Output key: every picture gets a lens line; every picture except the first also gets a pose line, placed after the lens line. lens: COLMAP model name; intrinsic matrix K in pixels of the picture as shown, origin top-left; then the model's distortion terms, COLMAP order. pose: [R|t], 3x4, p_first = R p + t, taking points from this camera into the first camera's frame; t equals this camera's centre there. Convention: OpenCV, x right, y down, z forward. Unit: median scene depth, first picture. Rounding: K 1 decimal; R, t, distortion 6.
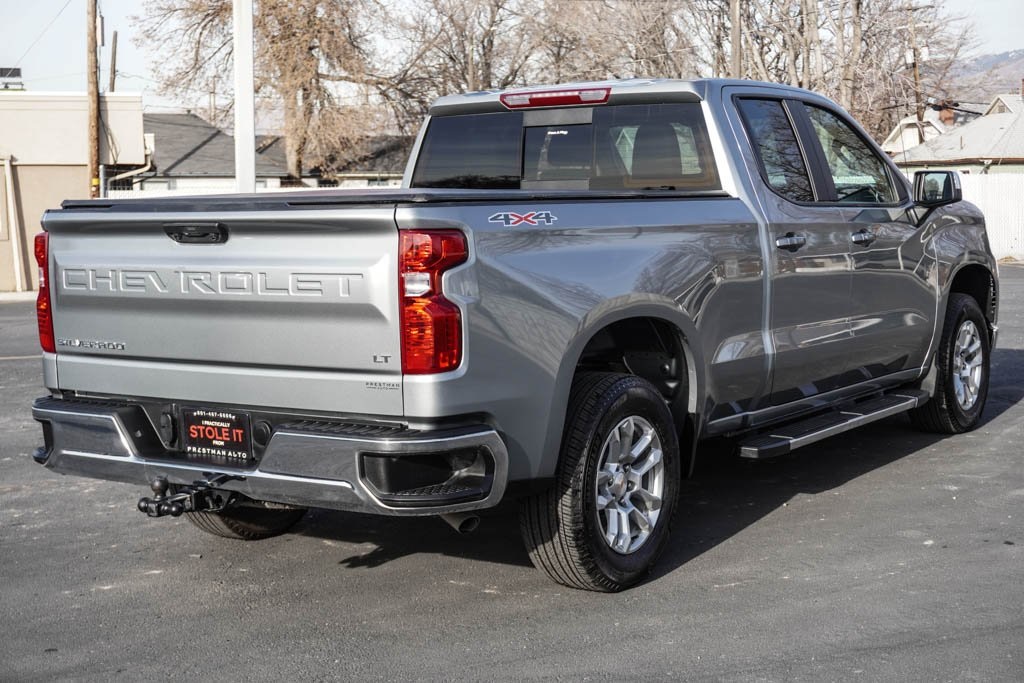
lens RADIAL K [[1555.9, 0, 512.2], [0, 1555.9, 341.2], [0, 0, 1]] dist [-0.010341, 0.000000]
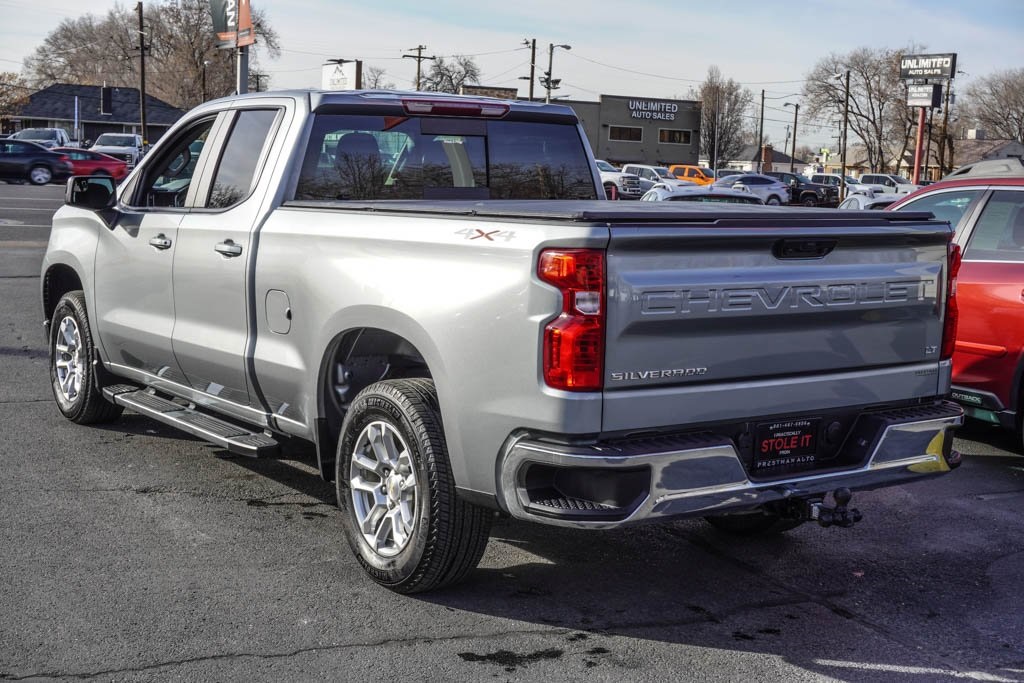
lens RADIAL K [[1410.8, 0, 514.1], [0, 1410.8, 340.8], [0, 0, 1]] dist [0.017156, 0.000000]
pose [[0.378576, -0.082057, 0.921926, -1.110165], [0.063975, 0.996000, 0.062379, -0.077386], [-0.923357, 0.035365, 0.382311, 0.807624]]
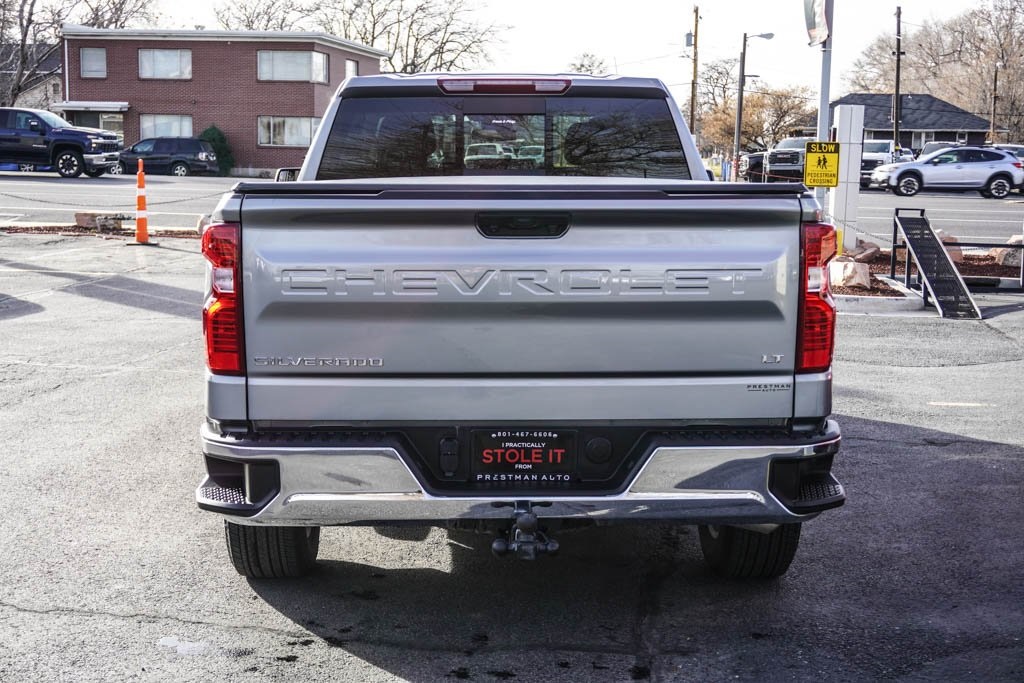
lens RADIAL K [[1410.8, 0, 513.1], [0, 1410.8, 343.6], [0, 0, 1]] dist [0.017156, 0.000000]
pose [[0.815339, -0.048108, 0.576981, -0.646688], [0.038631, 0.998842, 0.028693, -0.026201], [-0.577693, -0.001106, 0.816253, 0.359940]]
